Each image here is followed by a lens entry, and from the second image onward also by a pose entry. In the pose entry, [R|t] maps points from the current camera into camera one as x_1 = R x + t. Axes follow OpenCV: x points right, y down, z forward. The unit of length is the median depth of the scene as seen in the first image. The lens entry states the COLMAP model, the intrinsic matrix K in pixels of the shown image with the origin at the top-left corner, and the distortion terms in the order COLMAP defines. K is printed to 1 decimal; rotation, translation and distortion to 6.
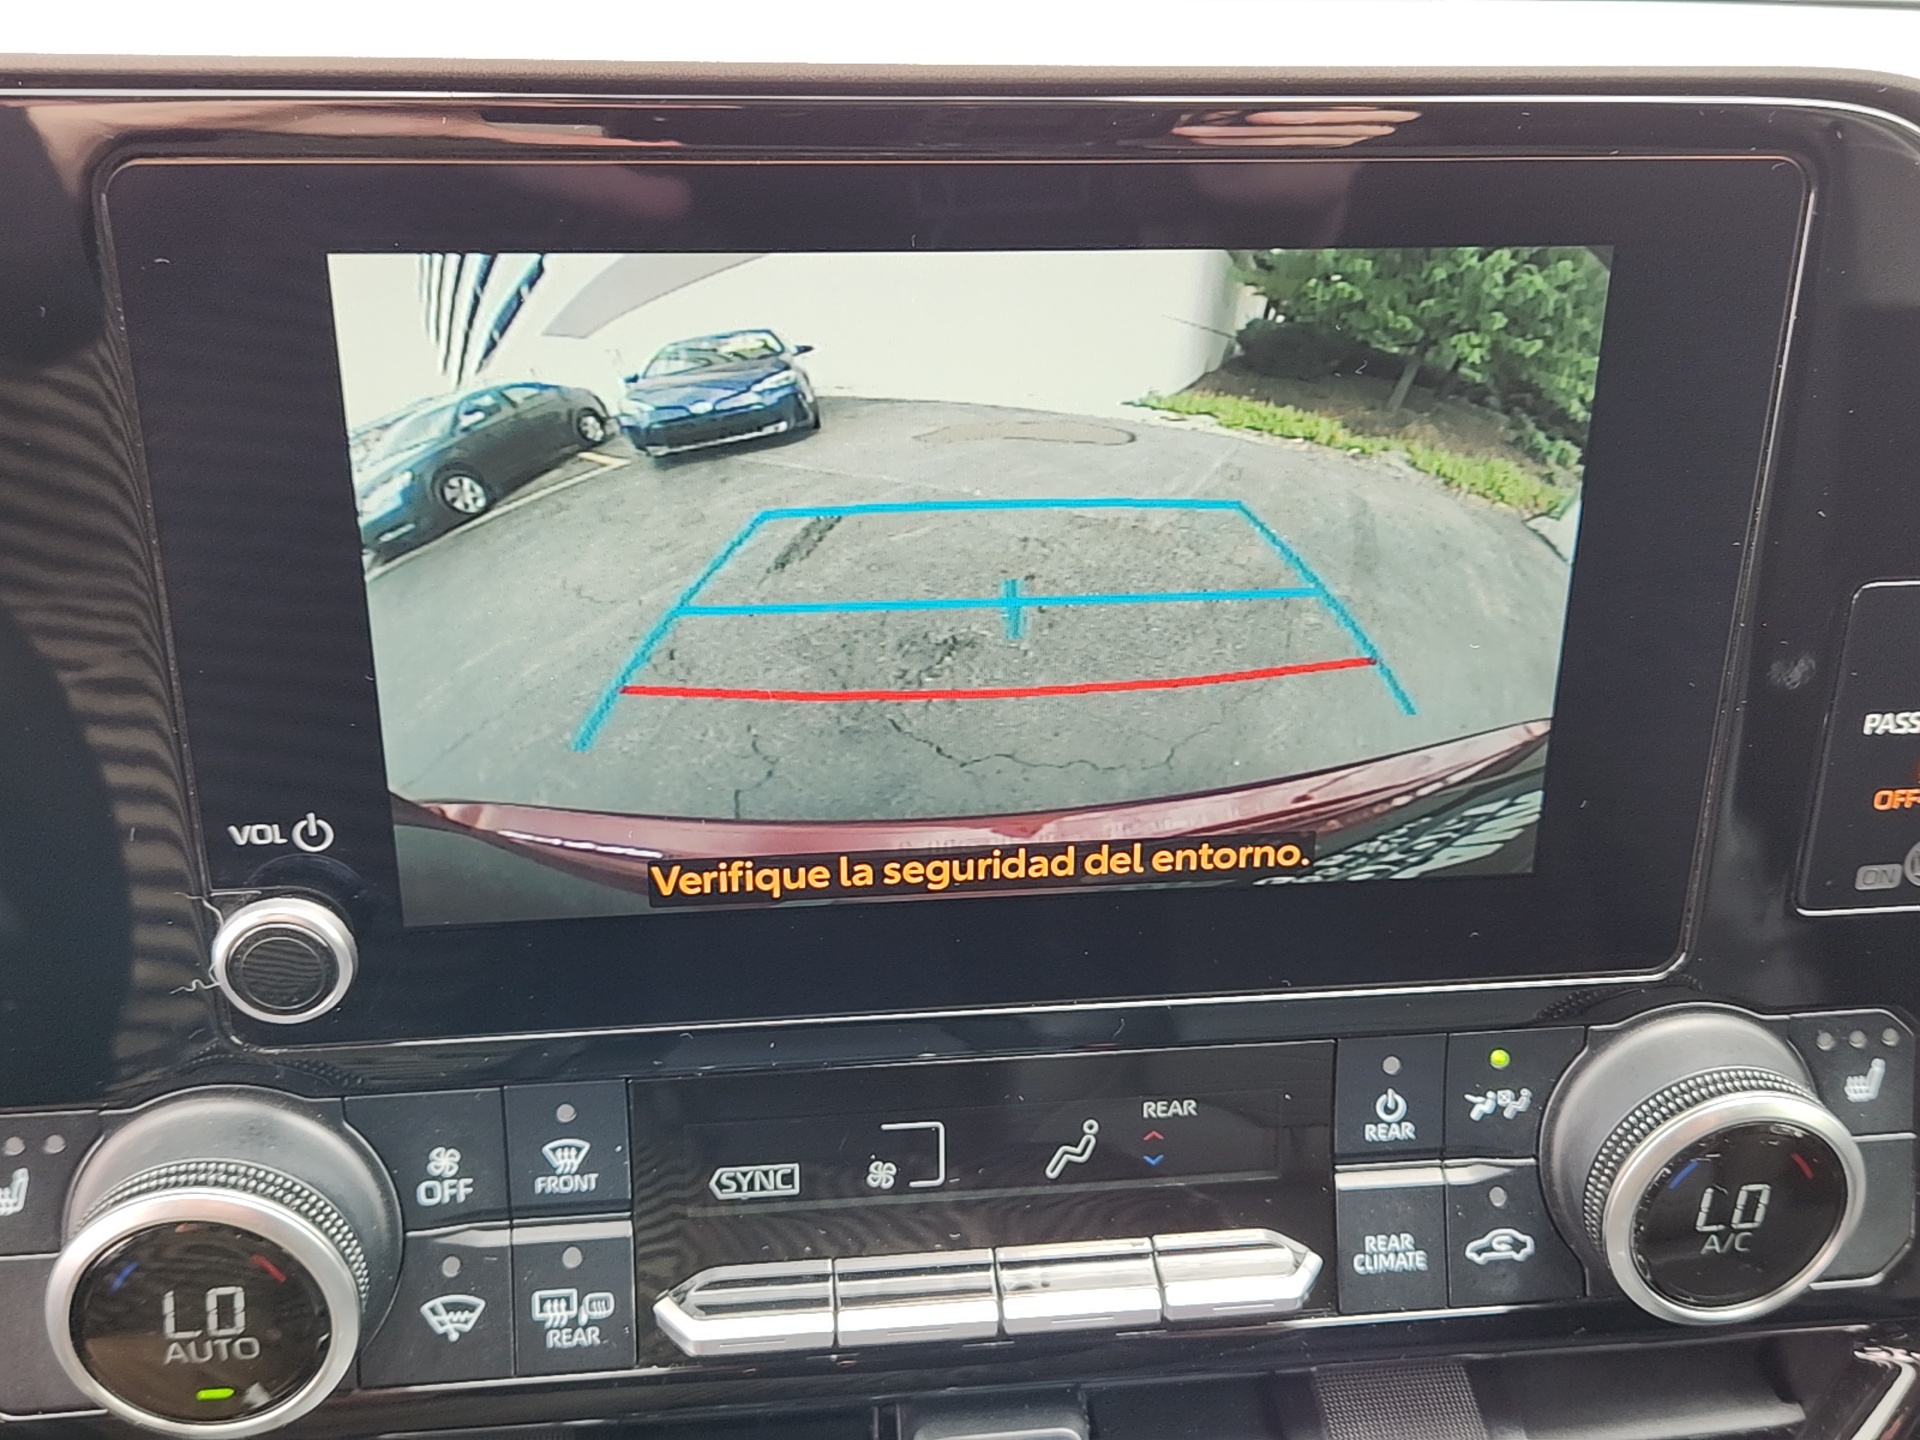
lens RADIAL K [[1937.4, 0, 958.7], [0, 1937.4, 749.9], [0, 0, 1]] dist [0.029065, -0.022068]
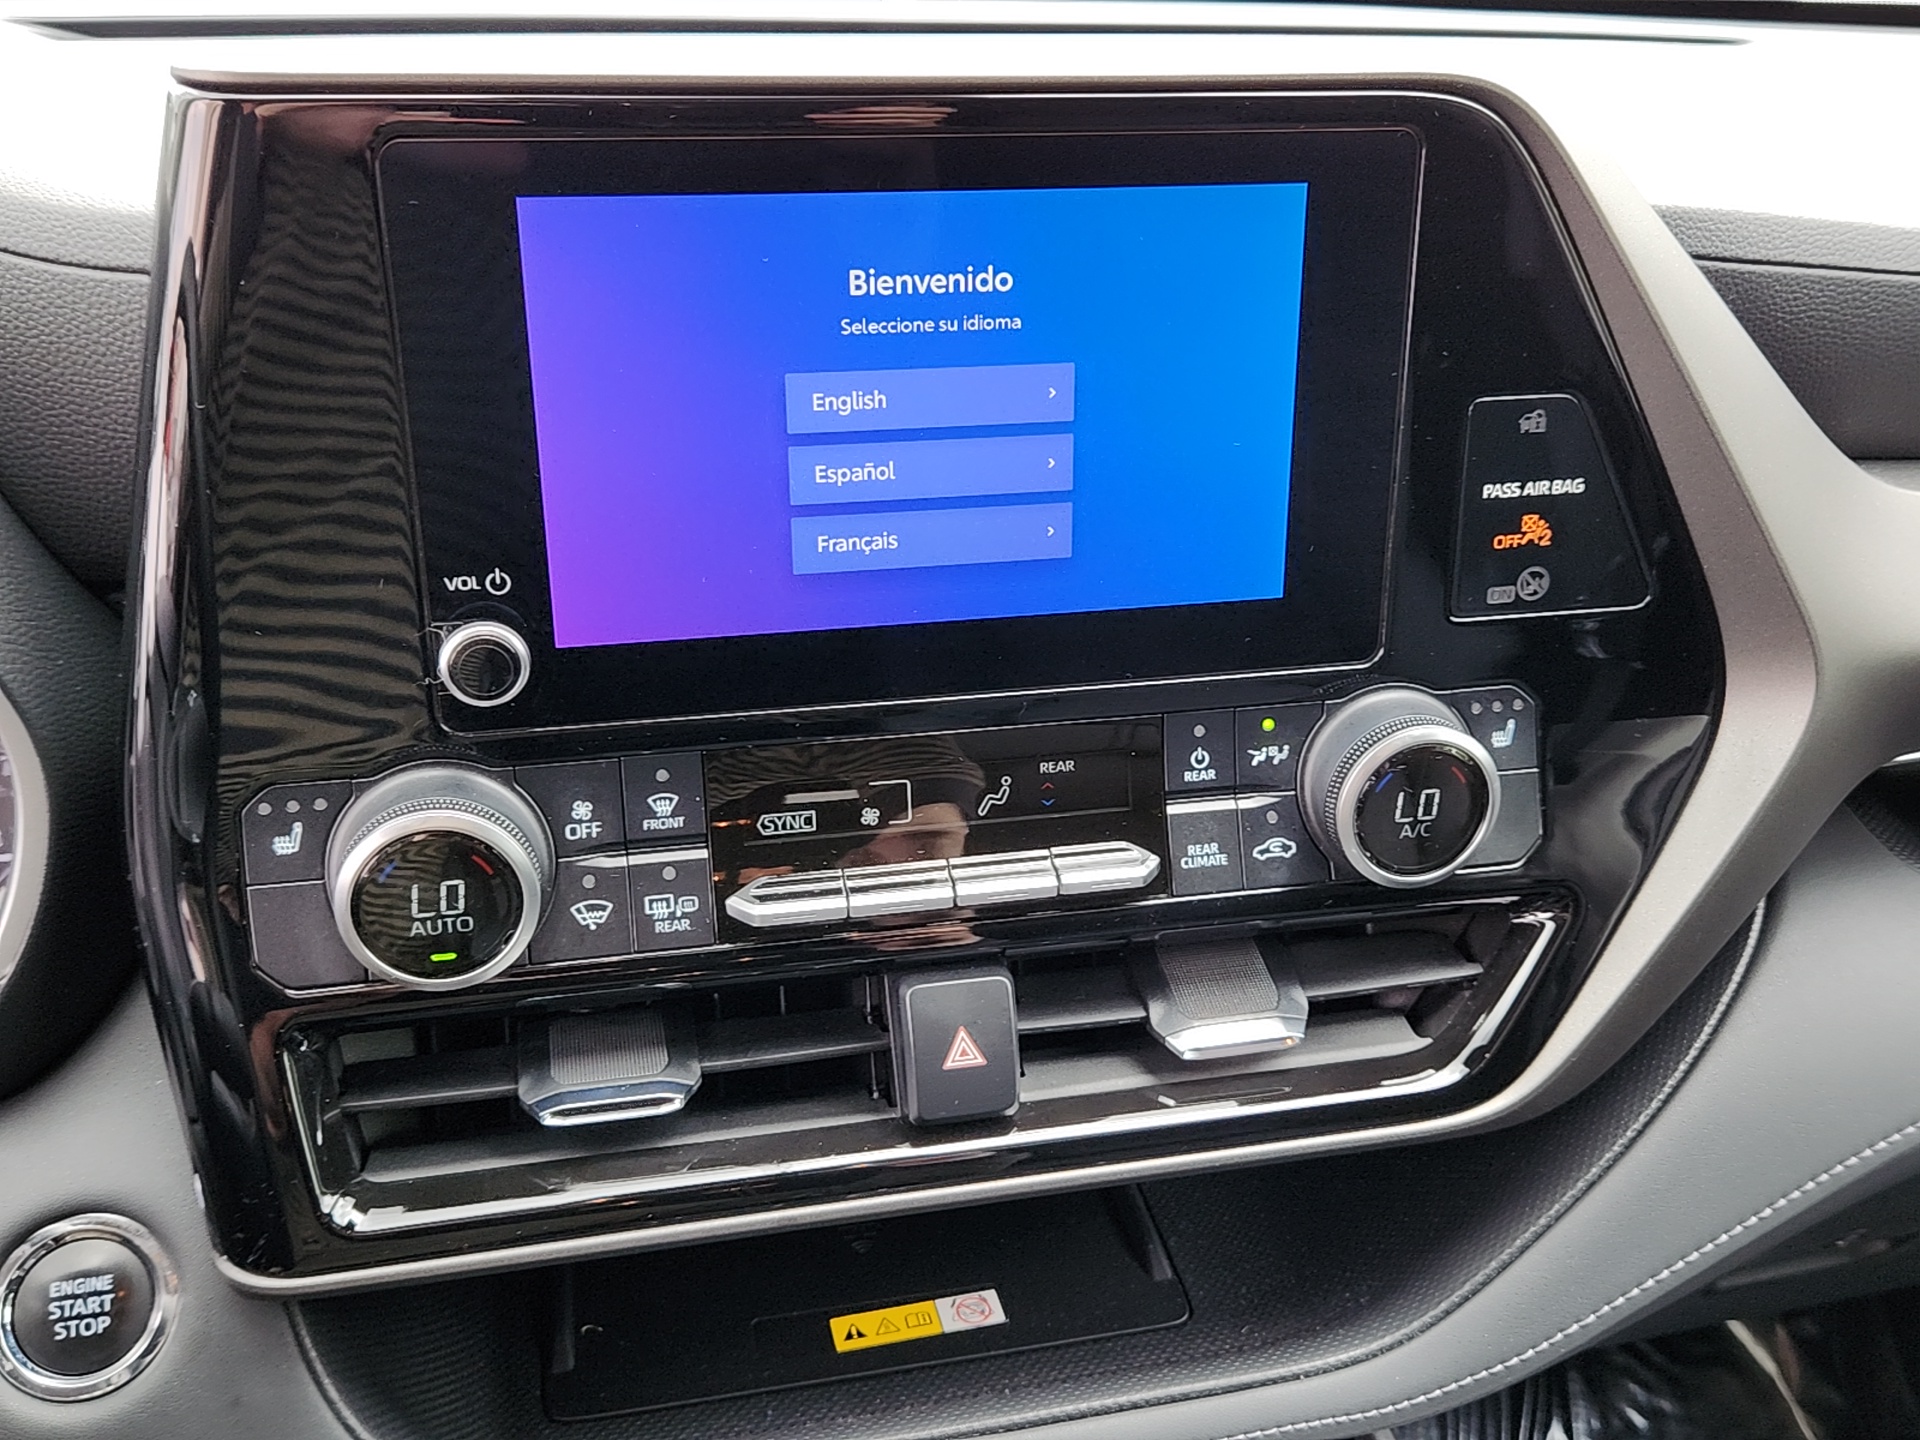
lens RADIAL K [[1888.4, 0, 985.9], [0, 1888.4, 745.1], [0, 0, 1]] dist [0.093927, -0.175506]
pose [[0.994690, -0.043251, 0.093389, -0.087058], [0.044874, 0.998875, -0.015351, 0.194784], [-0.092620, 0.019460, 0.995511, -0.484906]]
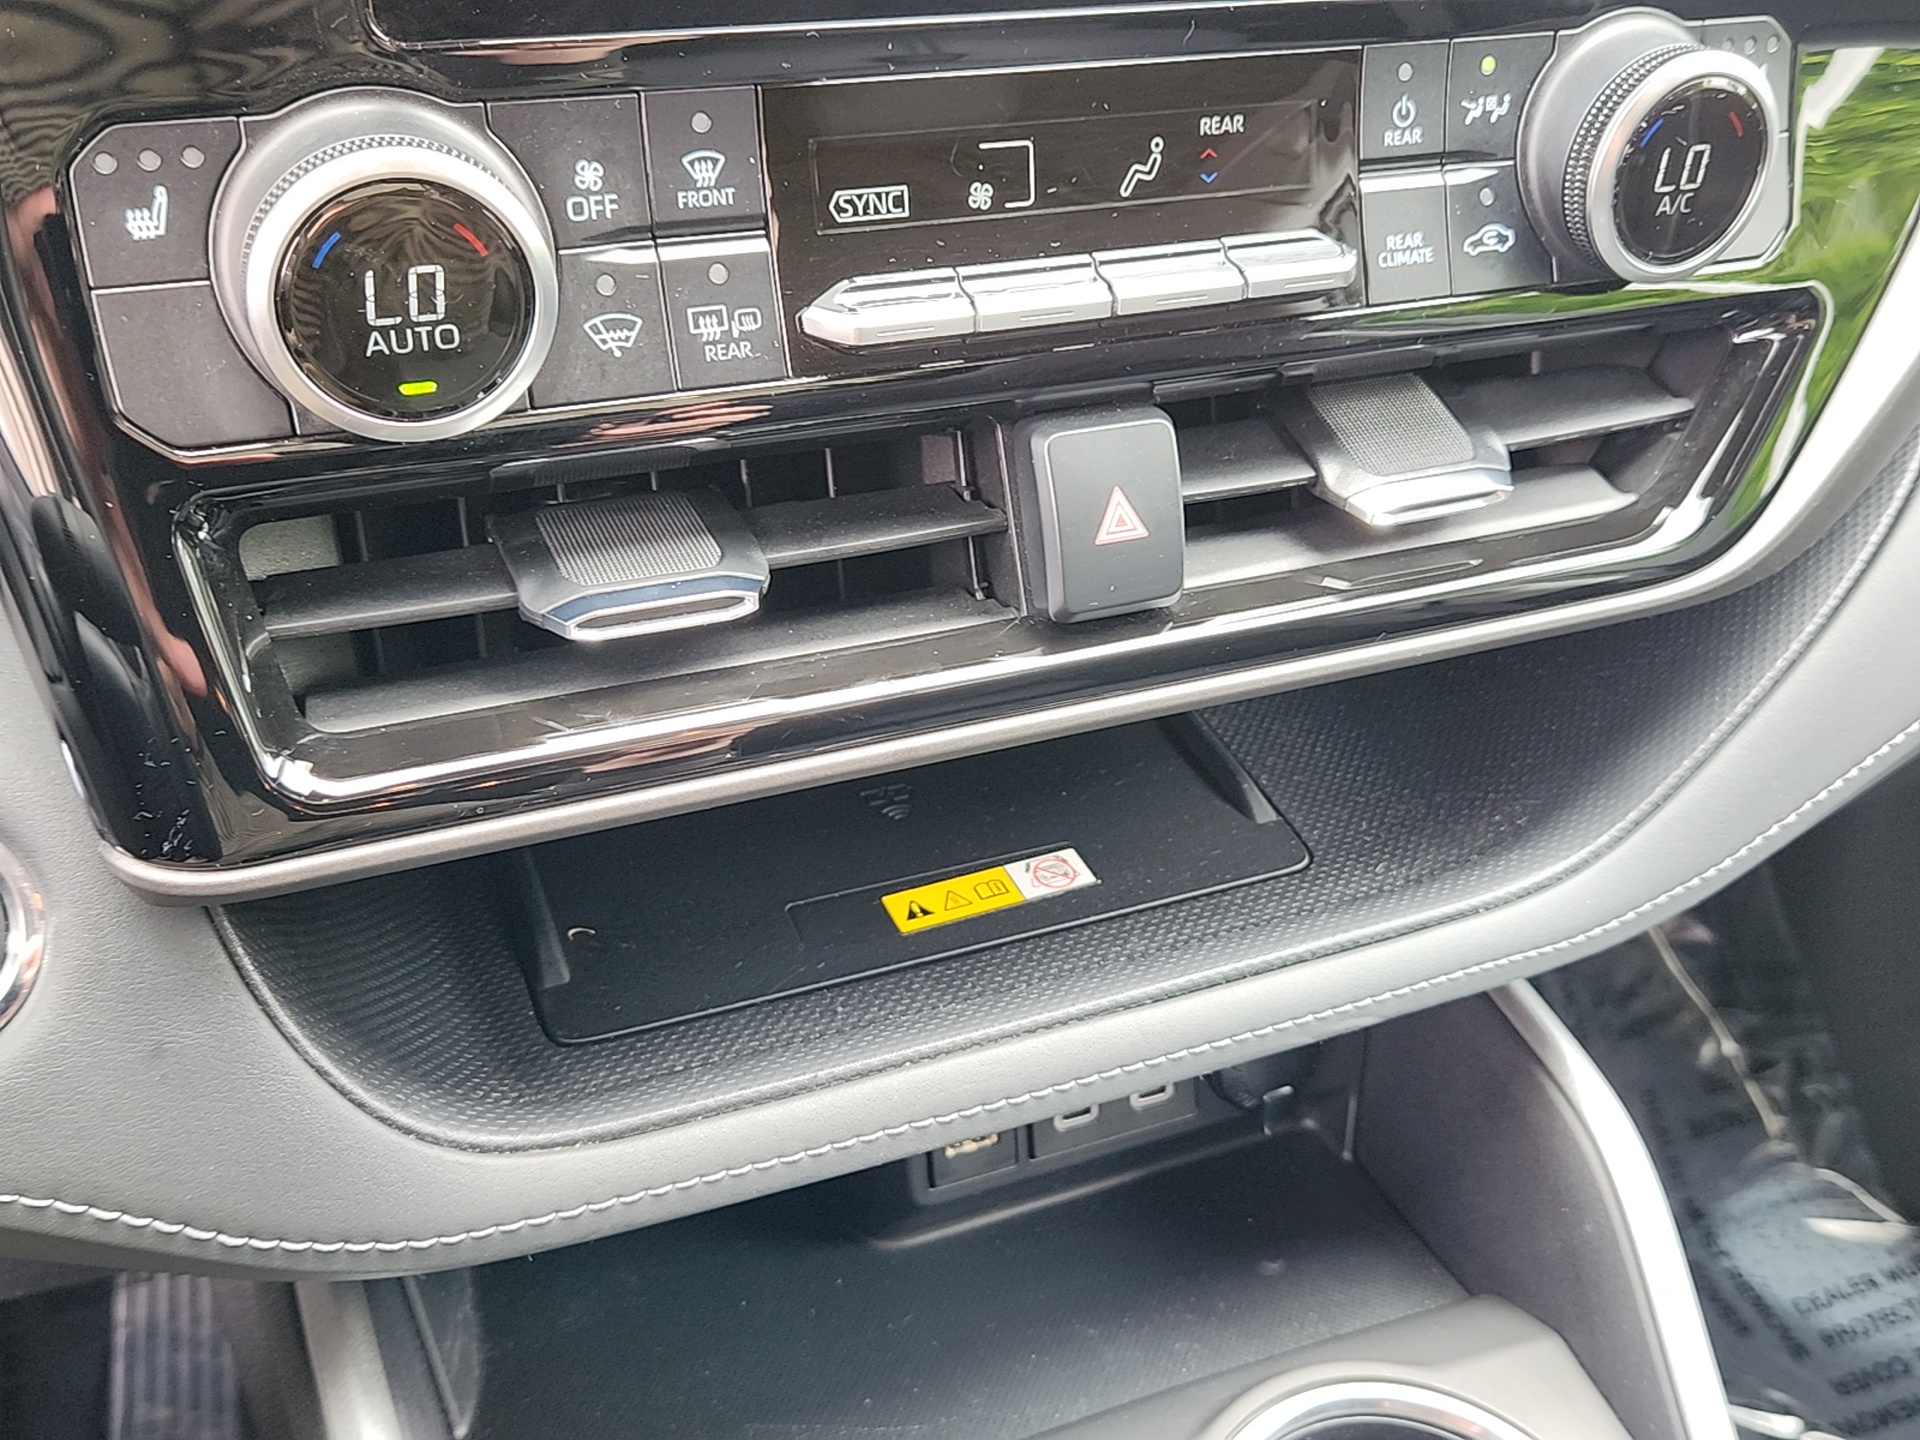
lens RADIAL K [[1888.4, 0, 985.9], [0, 1888.4, 745.1], [0, 0, 1]] dist [0.093927, -0.175506]
pose [[0.960199, -0.126080, 0.249243, -0.345720], [0.083270, 0.980964, 0.175431, 0.341022], [-0.266617, -0.147695, 0.952419, -0.048635]]
